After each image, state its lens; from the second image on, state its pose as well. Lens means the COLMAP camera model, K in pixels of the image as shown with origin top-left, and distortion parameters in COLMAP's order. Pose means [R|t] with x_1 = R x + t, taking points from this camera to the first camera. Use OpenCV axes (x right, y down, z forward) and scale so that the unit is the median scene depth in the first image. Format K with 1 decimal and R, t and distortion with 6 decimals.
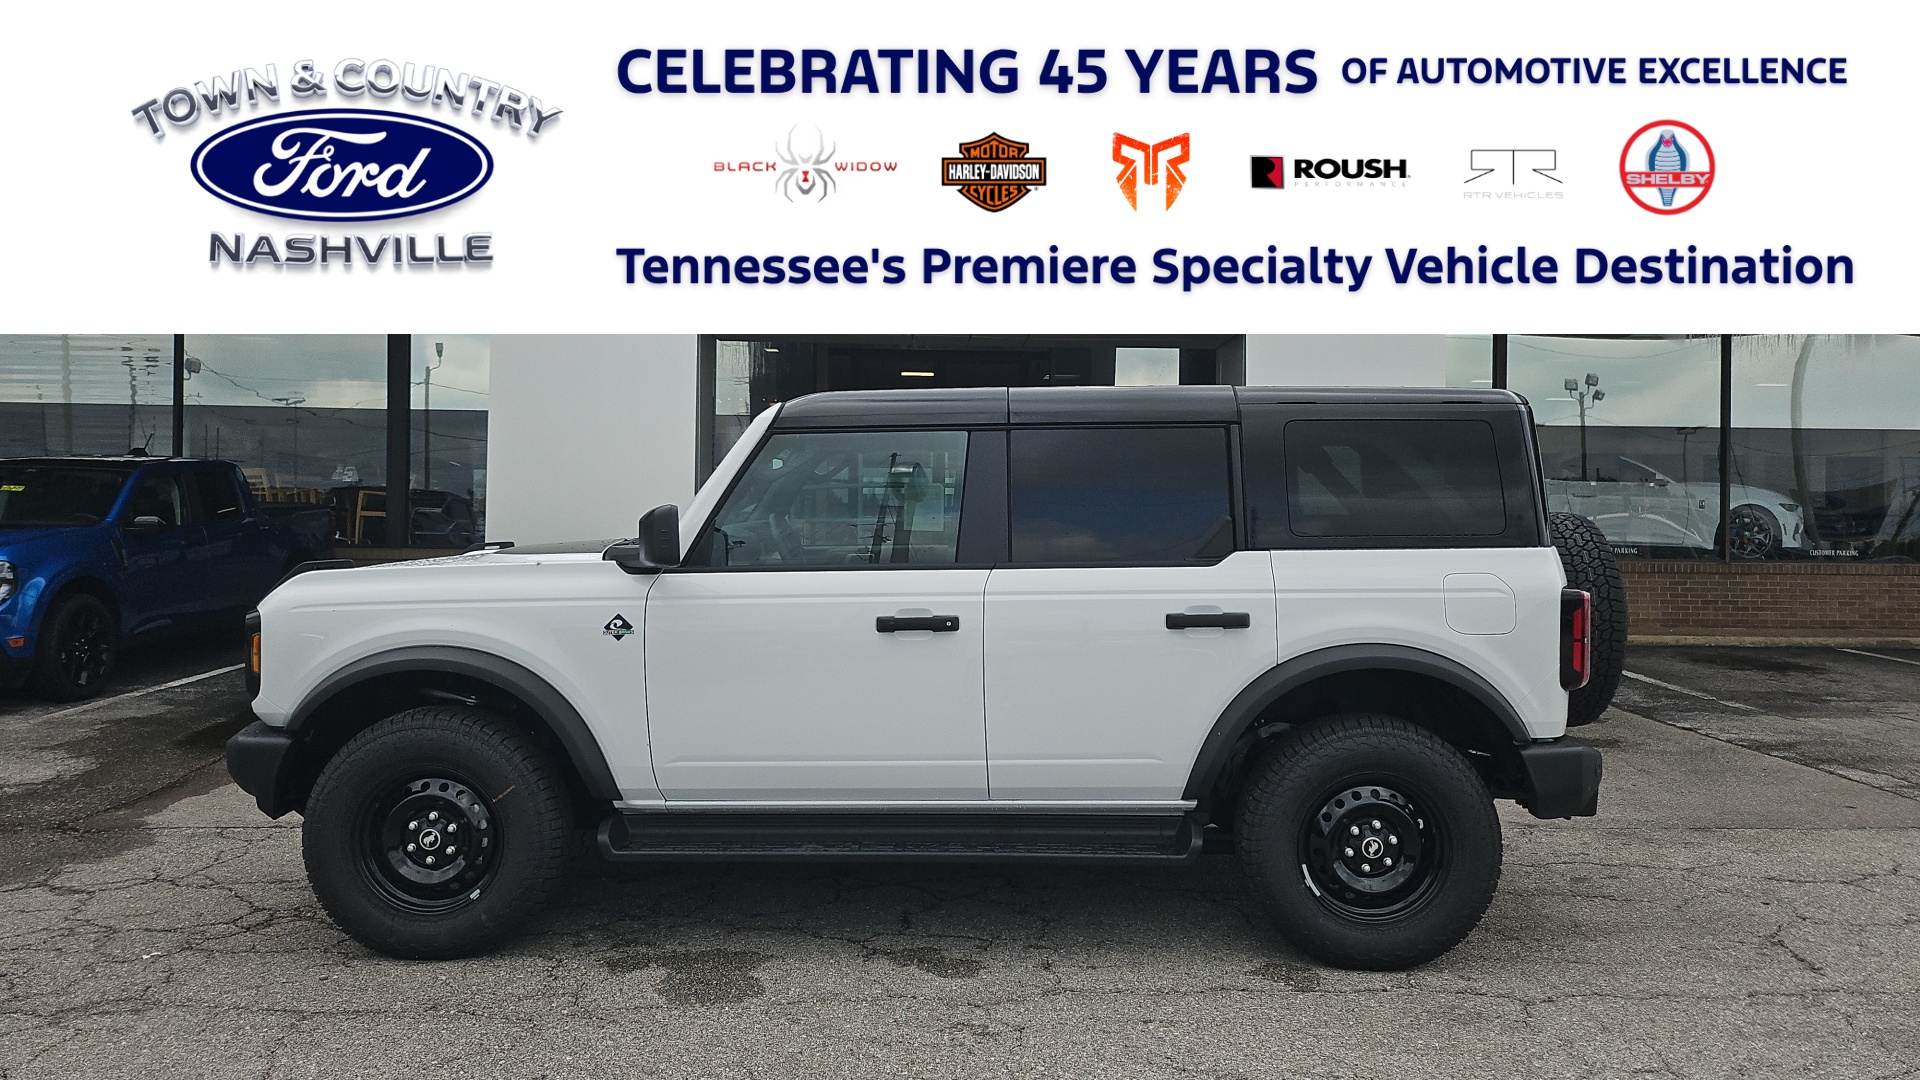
lens RADIAL K [[1350.1, 0, 953.1], [0, 1350.1, 542.0], [0, 0, 1]] dist [0.061680, -0.057545]
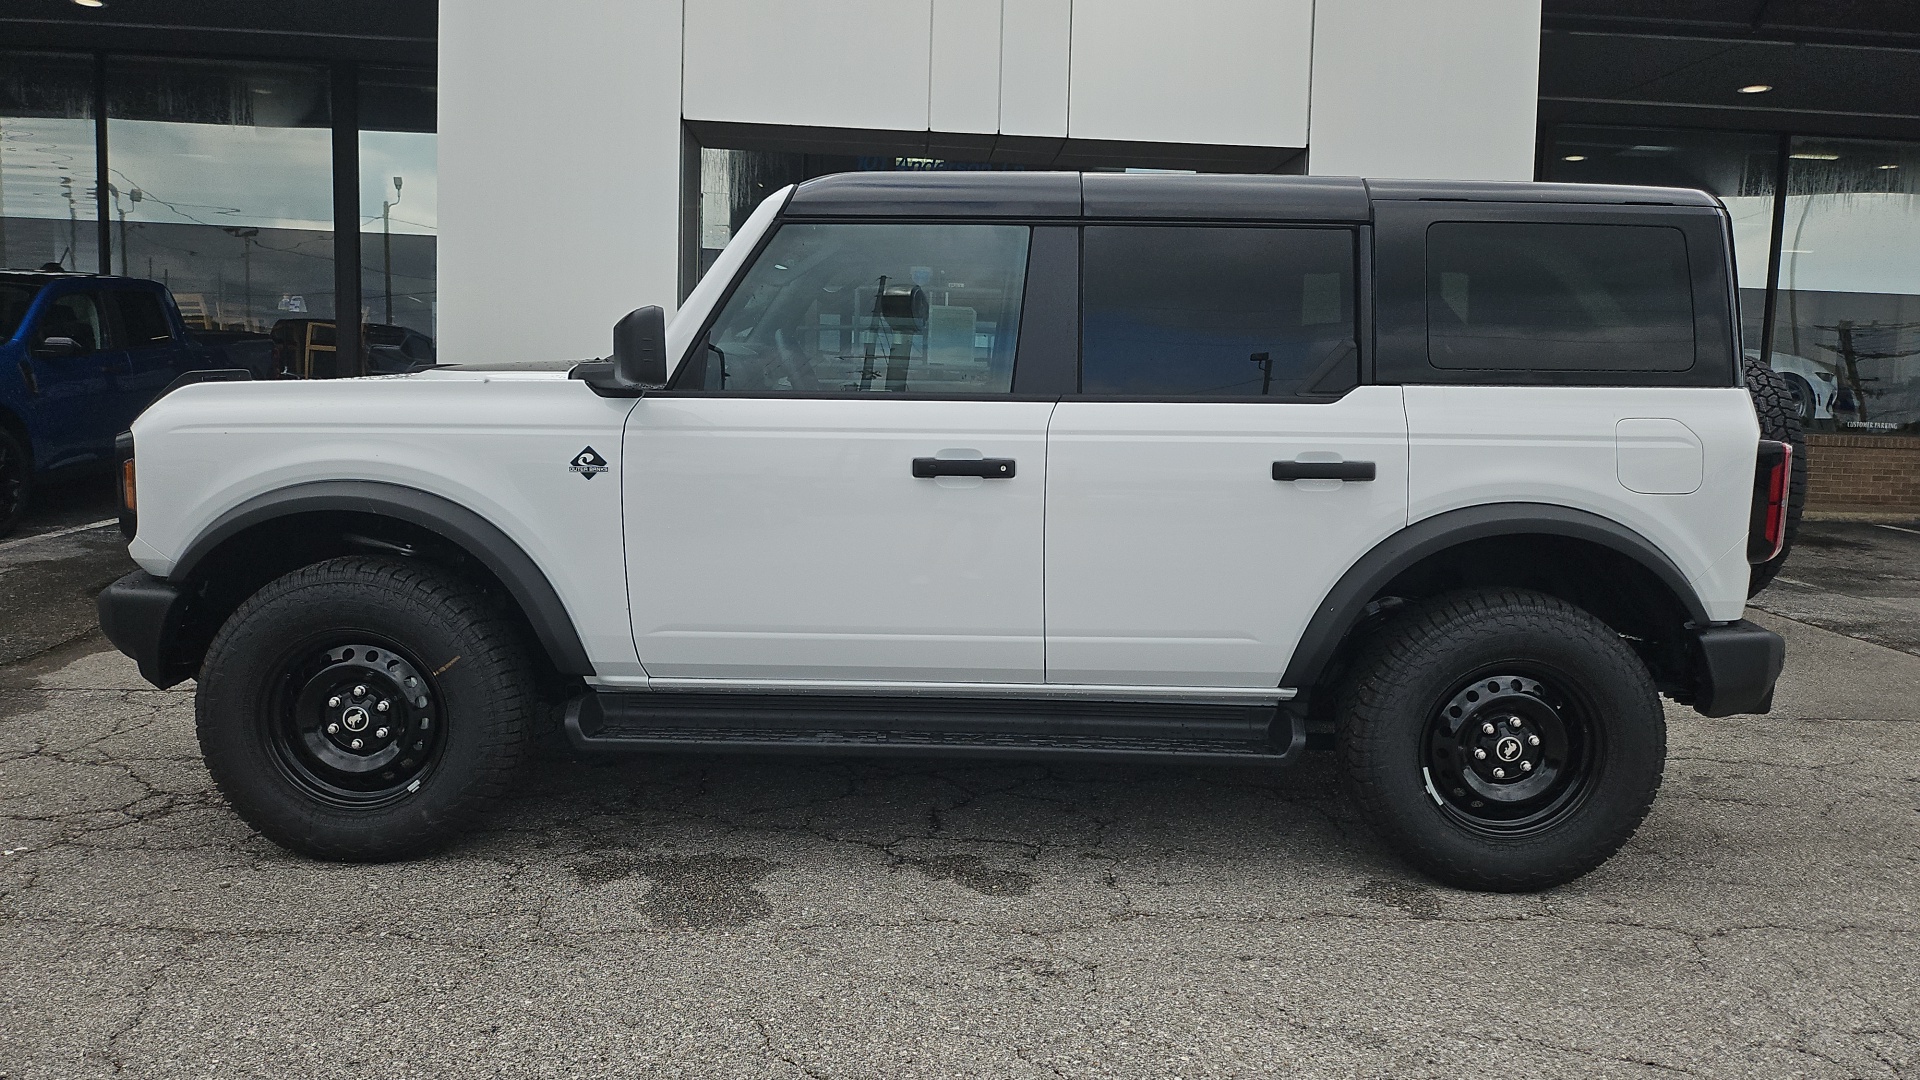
lens RADIAL K [[1350.1, 0, 966.2], [0, 1350.1, 547.1], [0, 0, 1]] dist [0.061680, -0.057545]
pose [[0.999421, 0.020244, 0.027359, -0.045611], [-0.023012, 0.994207, 0.104988, 0.023193], [-0.025075, -0.105557, 0.994097, 0.195452]]
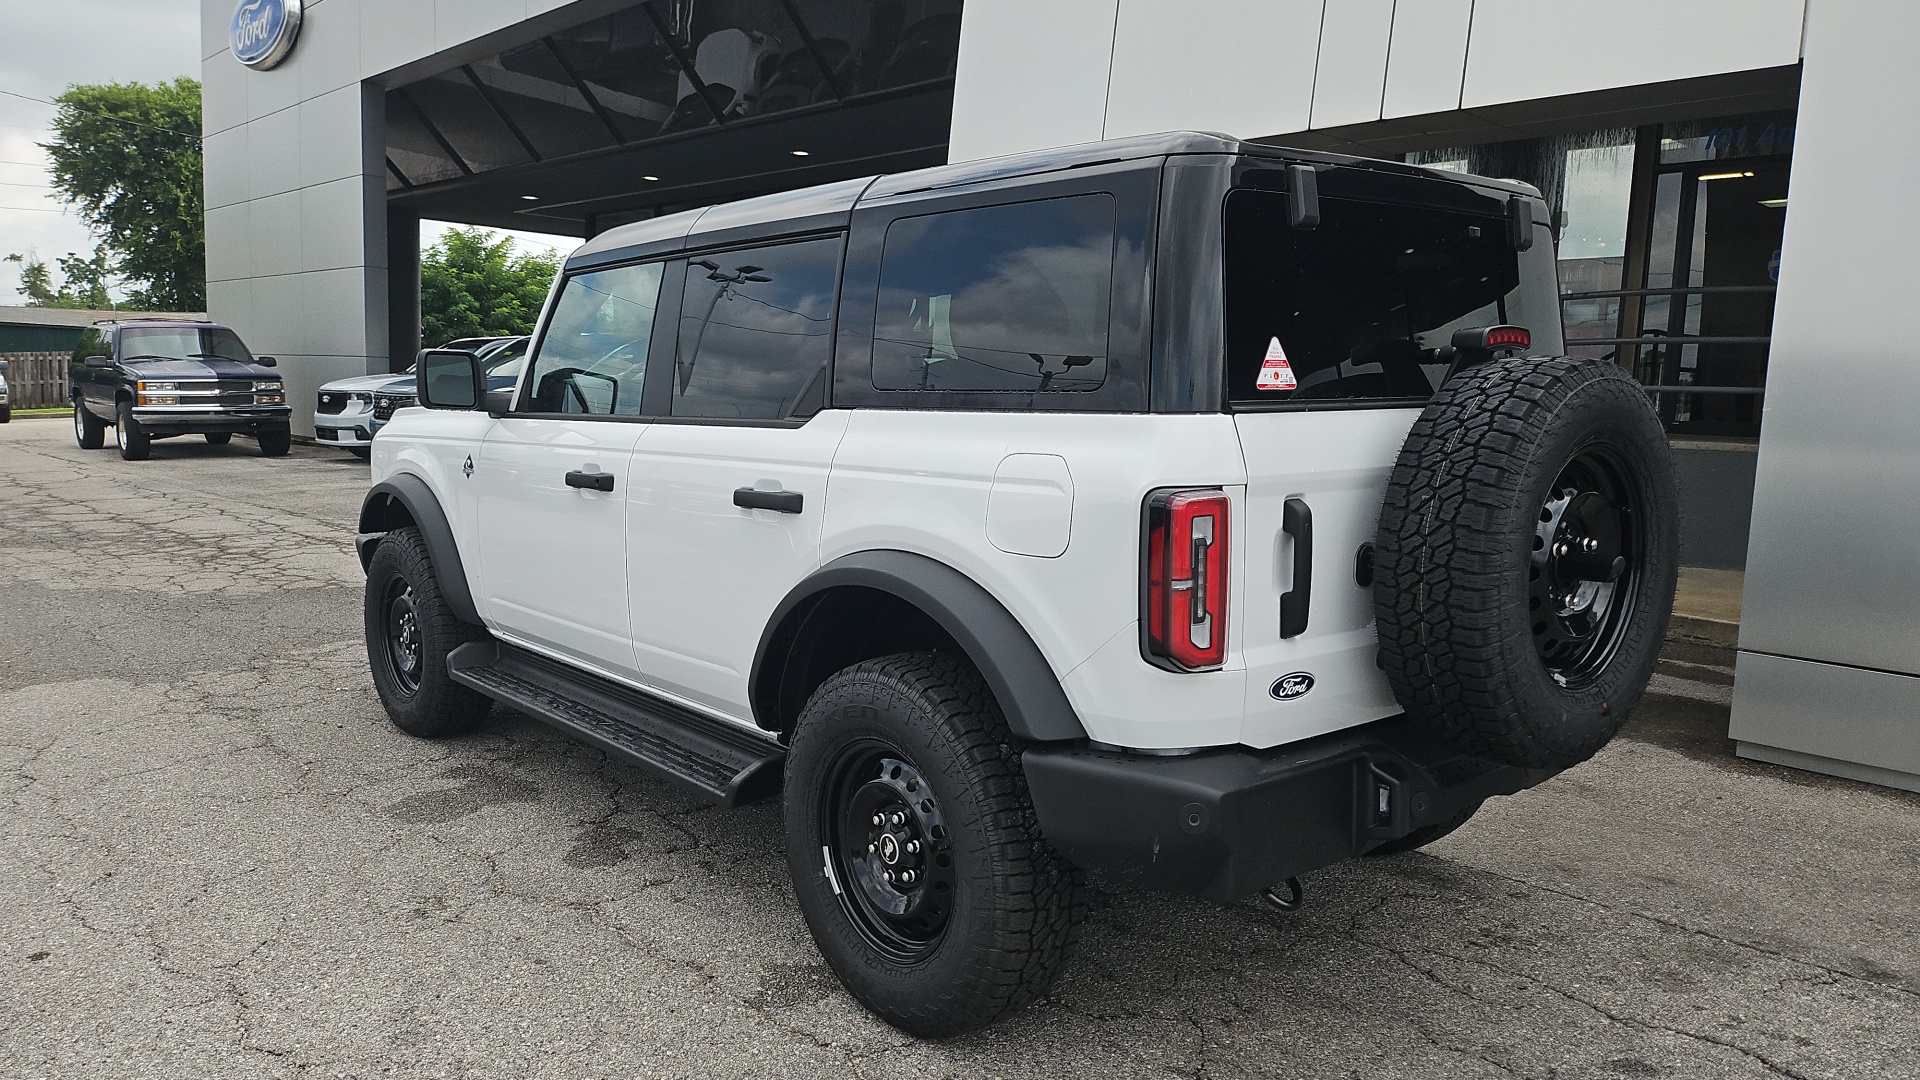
lens RADIAL K [[1350.1, 0, 922.3], [0, 1350.1, 538.9], [0, 0, 1]] dist [0.061680, -0.057545]
pose [[0.652614, 0.094420, -0.751784, 0.801278], [-0.024662, 0.994326, 0.103473, -0.000176], [0.757289, -0.048988, 0.651240, 0.569006]]
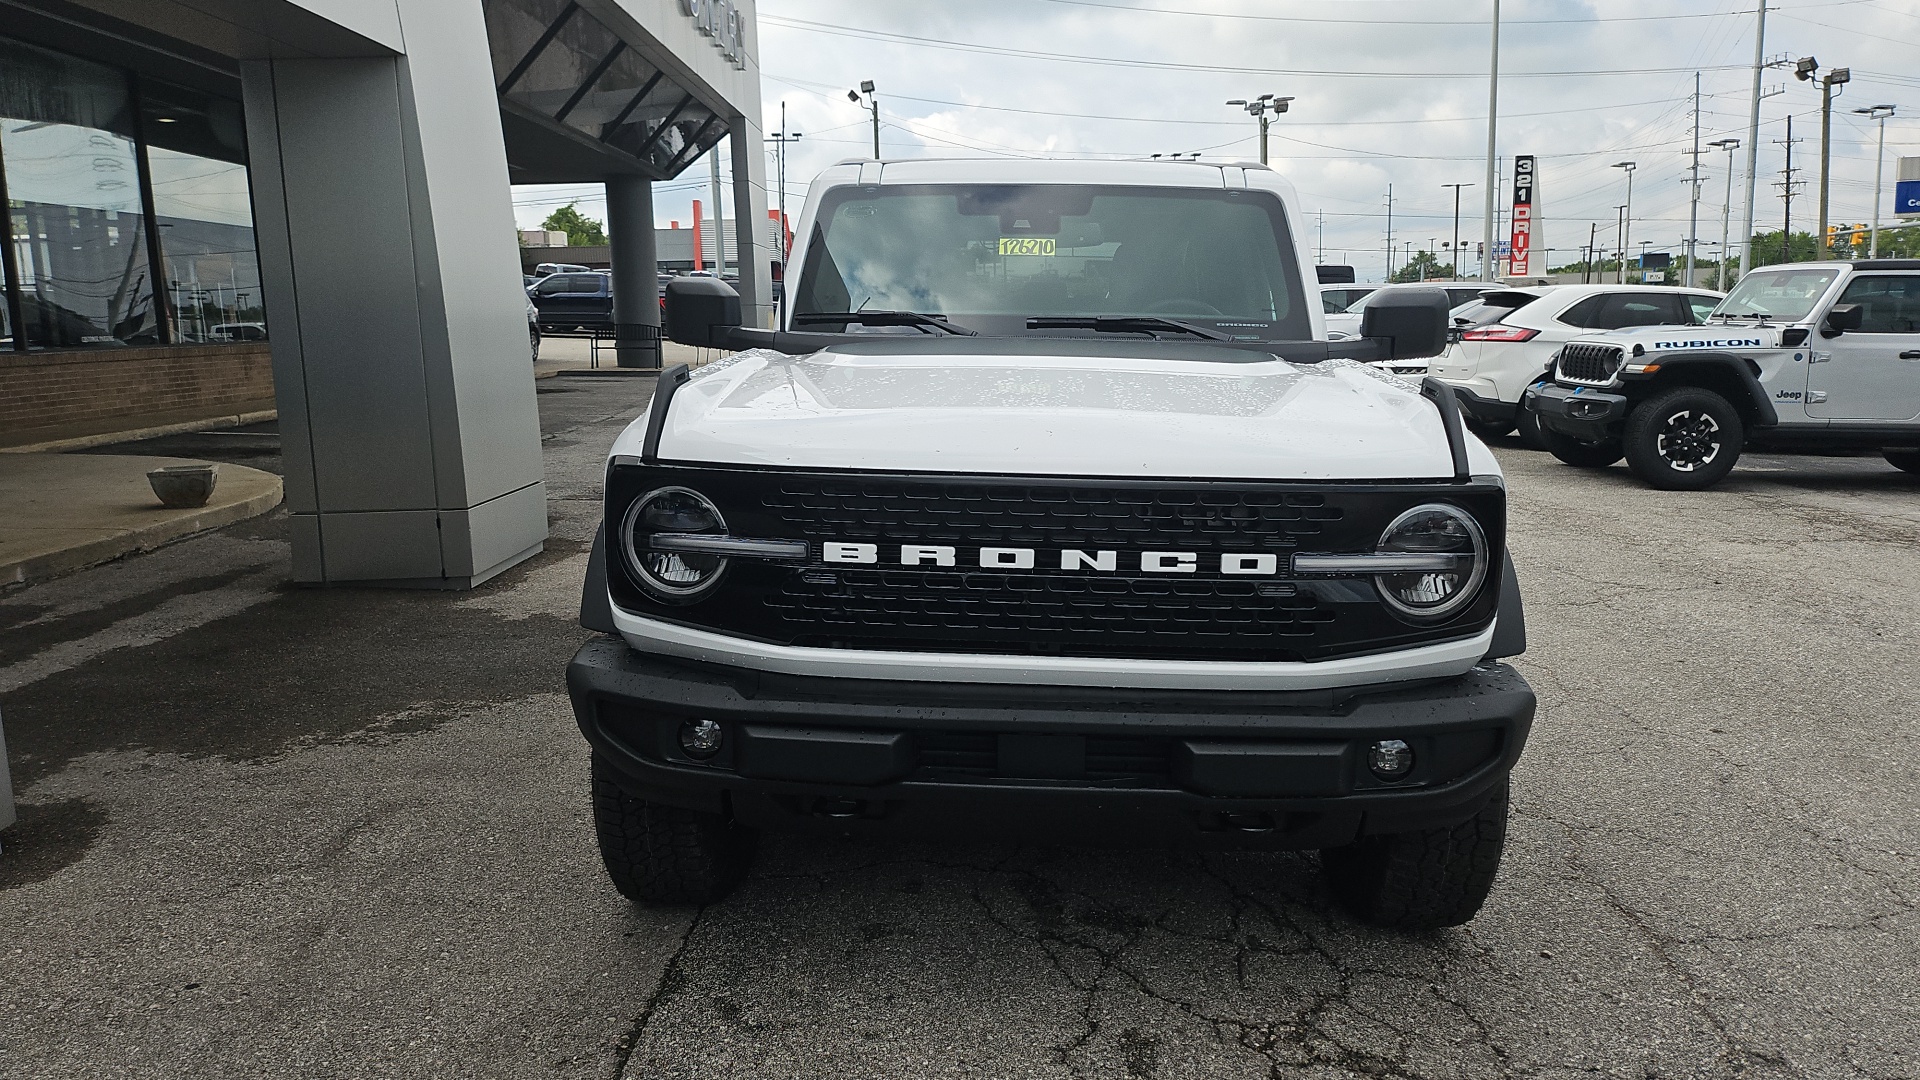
lens RADIAL K [[1350.1, 0, 976.2], [0, 1350.1, 531.0], [0, 0, 1]] dist [0.061680, -0.057545]
pose [[0.021776, -0.168163, 0.985519, -1.089079], [0.021105, 0.985610, 0.167712, -0.025321], [-0.999540, 0.017147, 0.025012, 1.225272]]
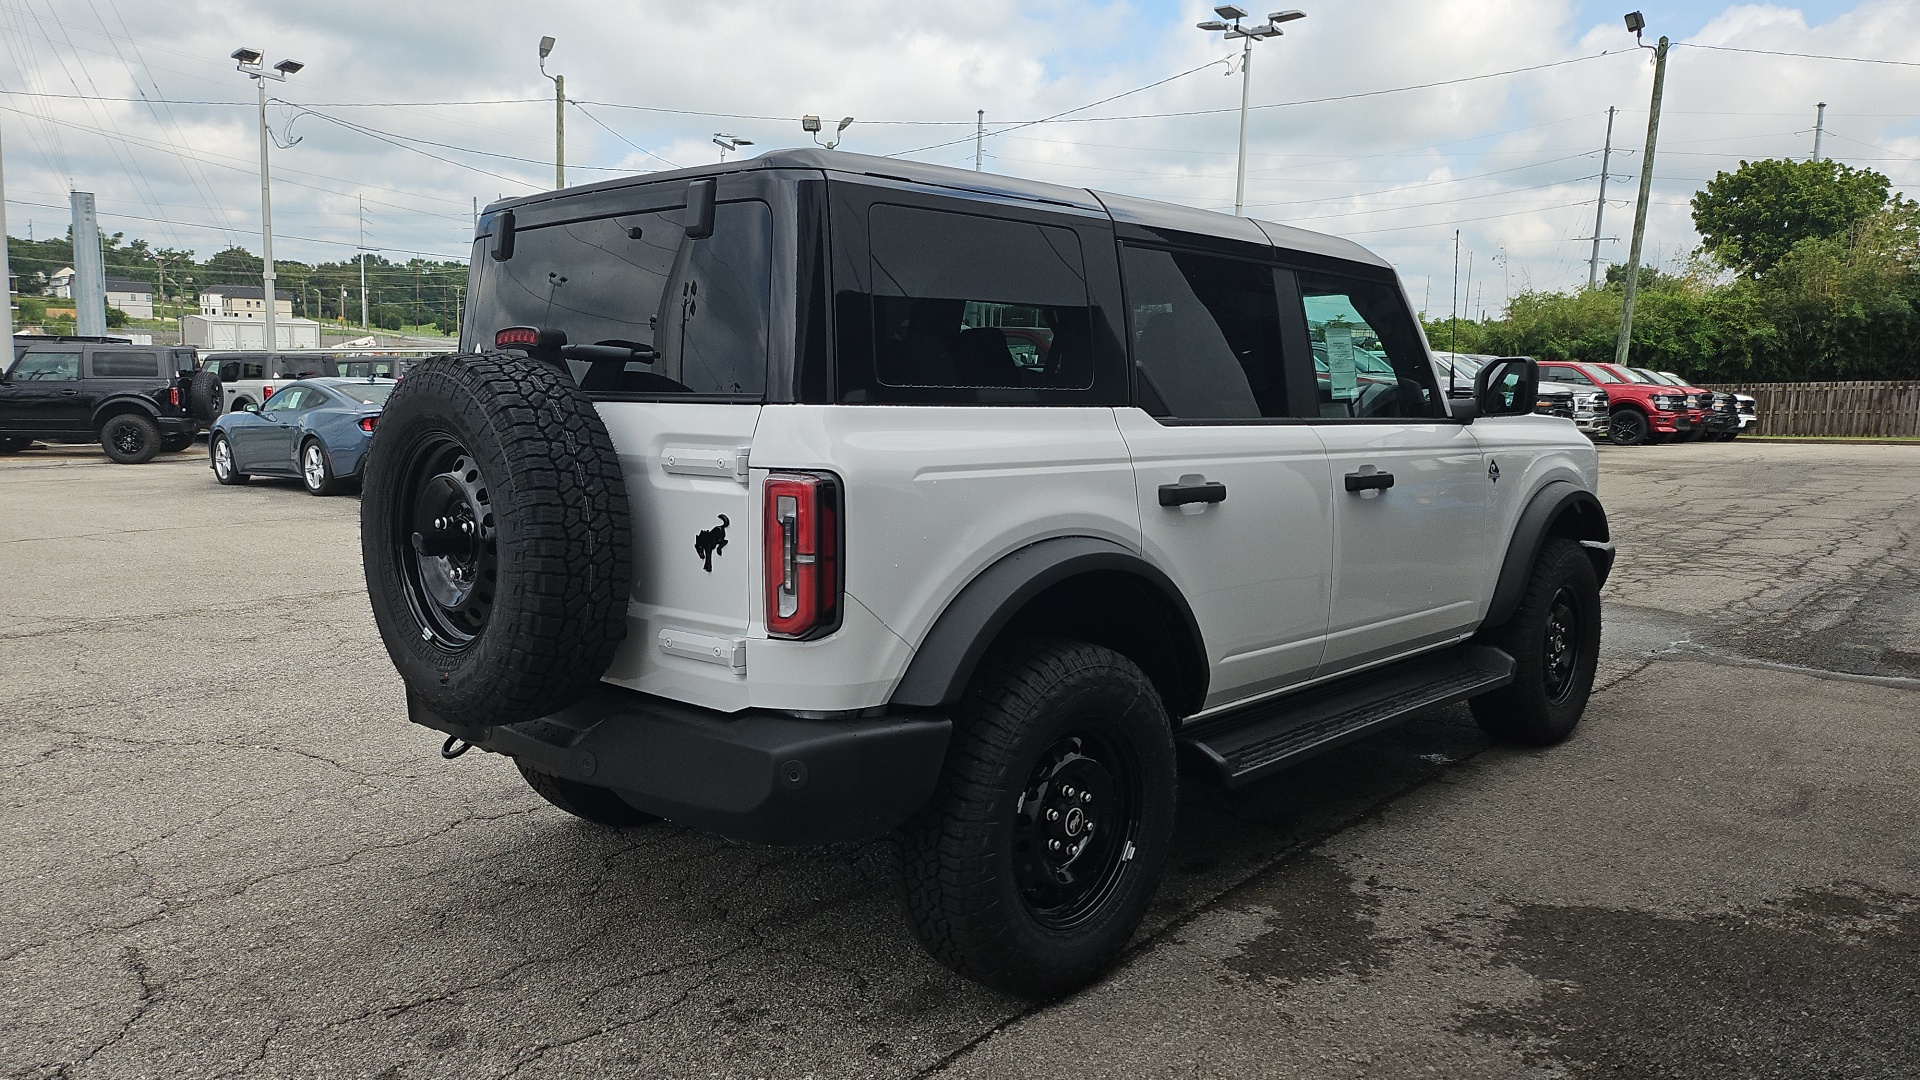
lens RADIAL K [[1350.1, 0, 928.2], [0, 1350.1, 547.3], [0, 0, 1]] dist [0.061680, -0.057545]
pose [[-0.674955, 0.081798, -0.733311, 0.871301], [-0.033924, 0.989345, 0.141581, -0.032861], [0.737078, 0.120438, -0.664989, 1.804362]]
